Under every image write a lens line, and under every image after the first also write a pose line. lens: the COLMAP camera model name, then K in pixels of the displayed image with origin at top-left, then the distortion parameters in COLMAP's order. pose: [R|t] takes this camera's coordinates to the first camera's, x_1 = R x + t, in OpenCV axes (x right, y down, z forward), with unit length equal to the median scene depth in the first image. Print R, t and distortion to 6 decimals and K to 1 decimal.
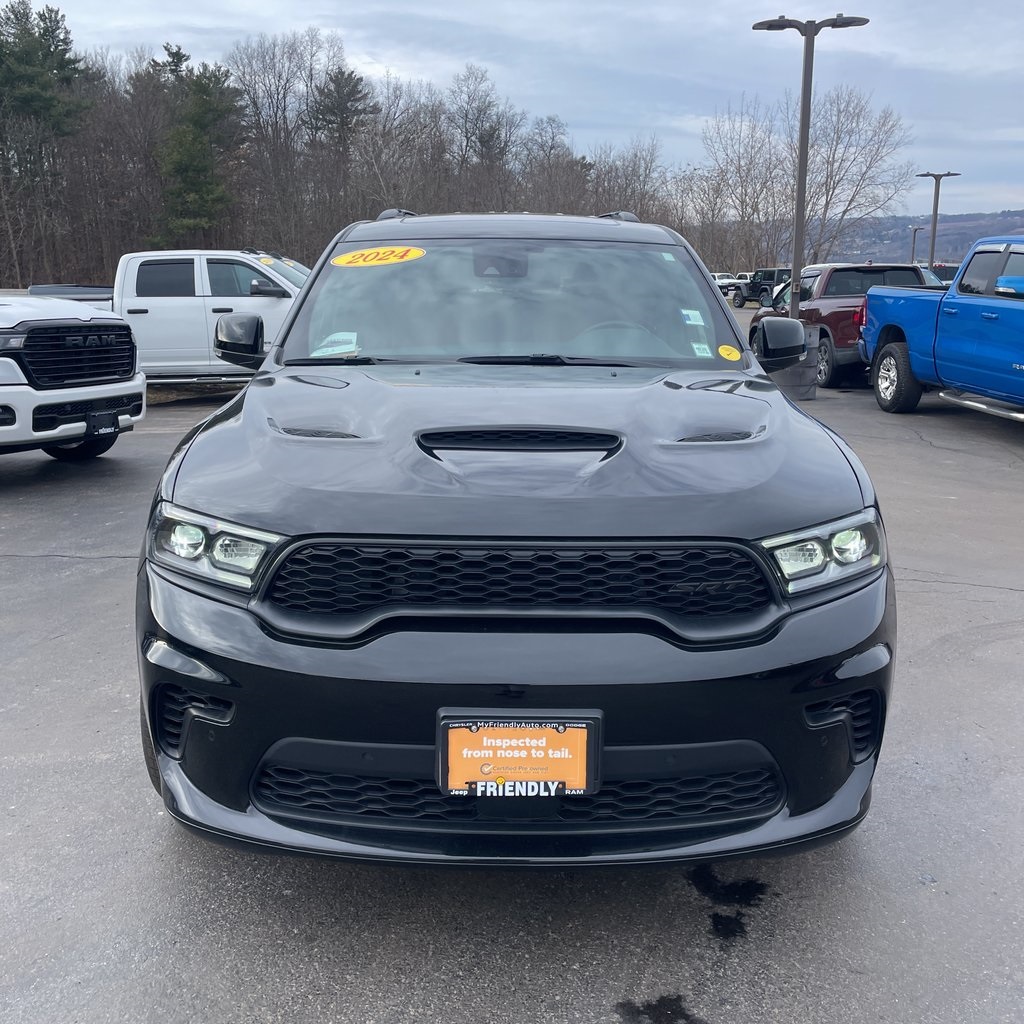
lens RADIAL K [[1049.4, 0, 511.1], [0, 1049.4, 507.1], [0, 0, 1]] dist [0.046002, 0.000000]
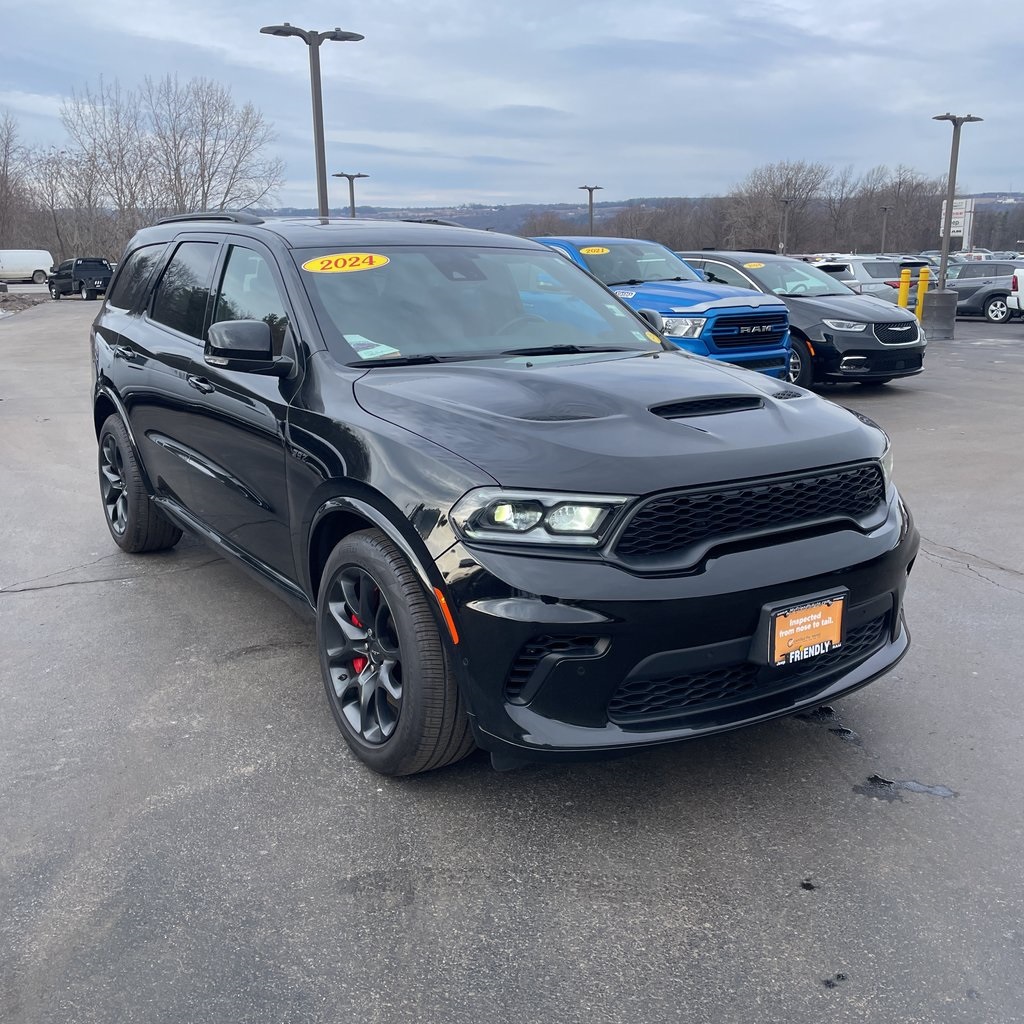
lens RADIAL K [[1049.4, 0, 510.9], [0, 1049.4, 508.7], [0, 0, 1]] dist [0.046002, 0.000000]
pose [[0.838660, -0.133132, 0.528134, -0.809147], [0.127894, 0.990690, 0.046642, -0.027528], [-0.529426, 0.028428, 0.847879, 0.018420]]
